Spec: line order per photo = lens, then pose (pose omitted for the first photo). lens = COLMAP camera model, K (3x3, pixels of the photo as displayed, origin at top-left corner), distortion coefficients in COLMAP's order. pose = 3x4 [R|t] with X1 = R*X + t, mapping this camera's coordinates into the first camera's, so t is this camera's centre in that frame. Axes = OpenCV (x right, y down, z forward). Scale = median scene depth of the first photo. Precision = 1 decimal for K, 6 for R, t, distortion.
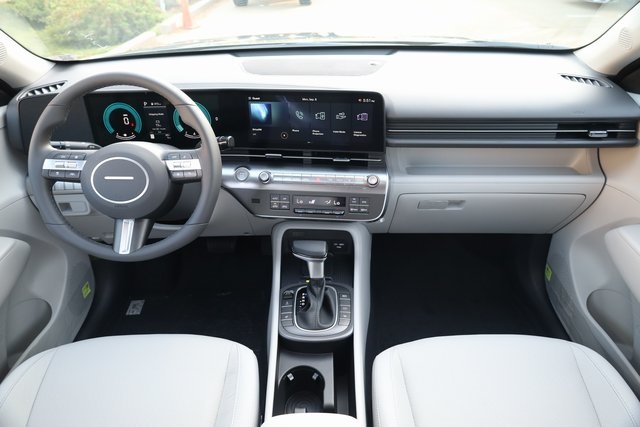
lens RADIAL K [[431.4, 0, 320.0], [0, 431.4, 213.5], [0, 0, 1]] dist [-0.001711, -0.000447]
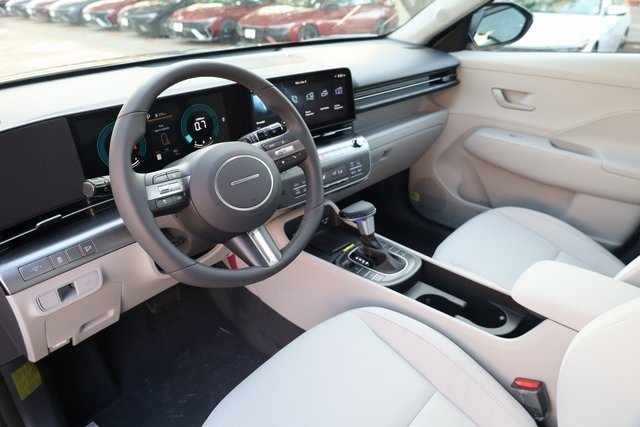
lens RADIAL K [[448.1, 0, 320.0], [0, 448.1, 213.5], [0, 0, 1]] dist [-0.000673, -0.000253]
pose [[0.665520, -0.323326, 0.672714, -0.811613], [0.390546, 0.918922, 0.055292, -0.009811], [-0.636048, 0.225928, 0.737834, 0.219700]]
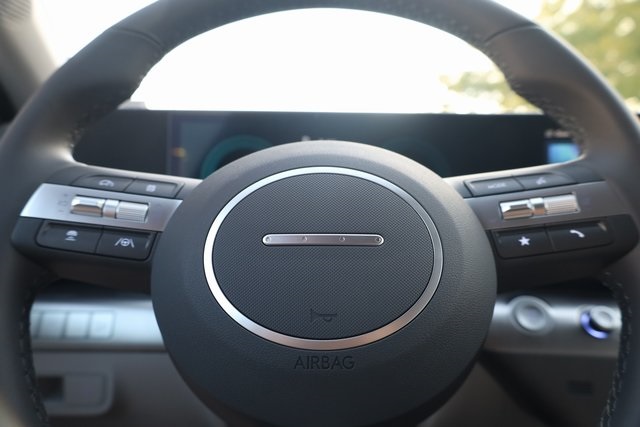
lens RADIAL K [[431.4, 0, 320.0], [0, 431.4, 213.5], [0, 0, 1]] dist [-0.001711, -0.000447]
pose [[0.999698, 0.011028, 0.021964, -0.390532], [-0.000326, 0.899545, -0.436829, 0.008893], [-0.024575, 0.436689, 0.899277, 0.635183]]
